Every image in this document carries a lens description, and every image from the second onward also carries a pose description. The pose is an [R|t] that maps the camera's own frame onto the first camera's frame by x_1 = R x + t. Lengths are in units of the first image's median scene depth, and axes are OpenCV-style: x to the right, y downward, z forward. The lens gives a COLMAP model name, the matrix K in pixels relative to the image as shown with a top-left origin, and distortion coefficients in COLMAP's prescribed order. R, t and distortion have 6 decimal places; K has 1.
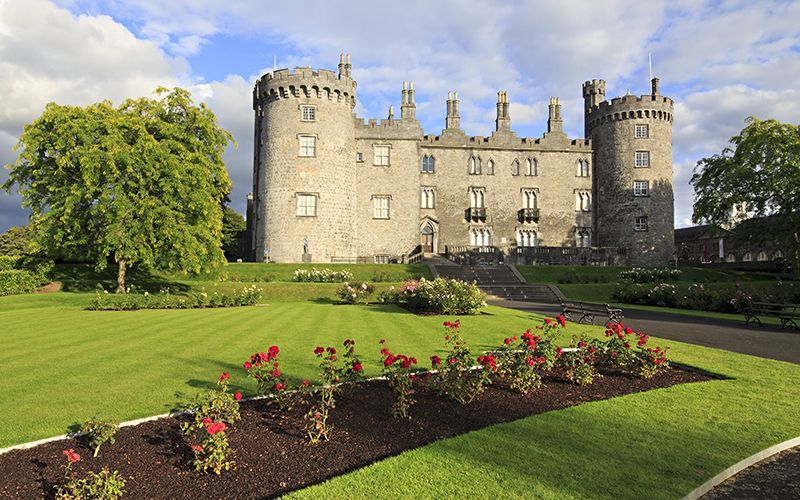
lens RADIAL K [[532.8, 0, 373.9], [0, 532.8, 258.9], [0, 0, 1]] dist [-0.018014, 0.005685]
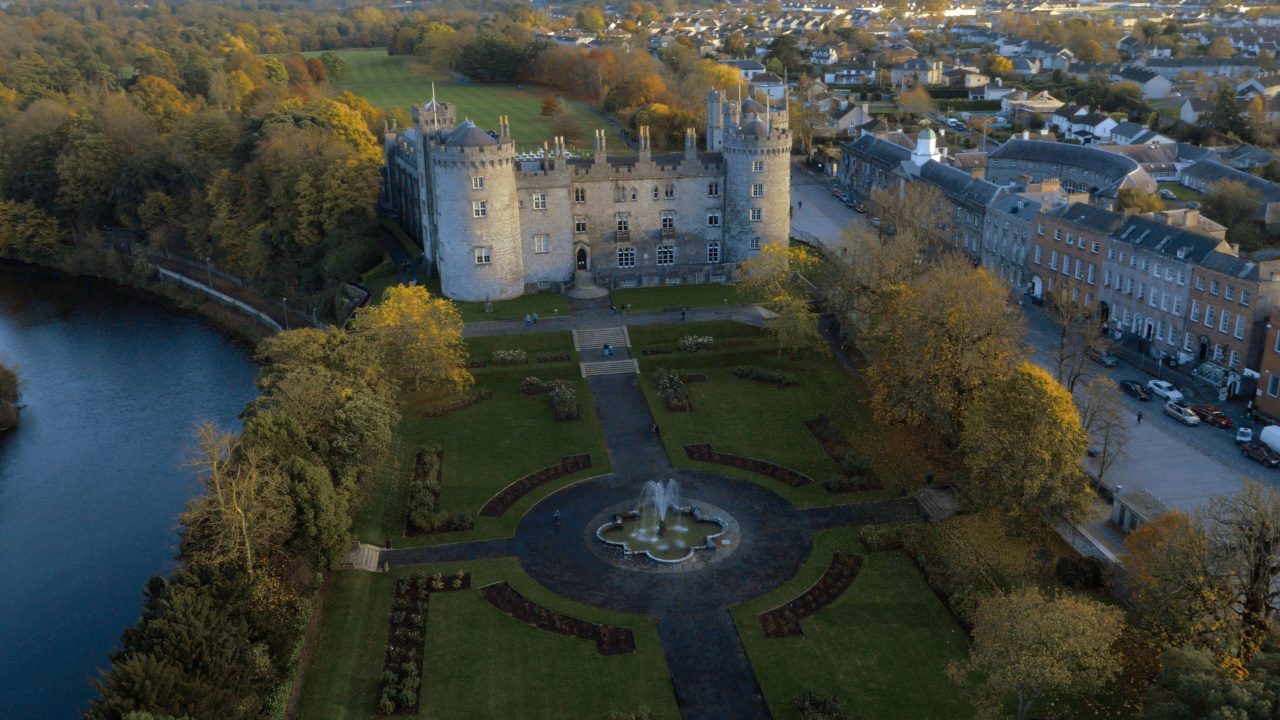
lens RADIAL K [[1135.1, 0, 652.9], [0, 1135.1, 360.1], [0, 0, 1]] dist [-0.002311, -0.000172]
pose [[0.995164, -0.051624, 0.083574, 0.035537], [0.016327, 0.925865, 0.377502, -0.796094], [-0.096866, -0.374311, 0.922230, -1.470886]]
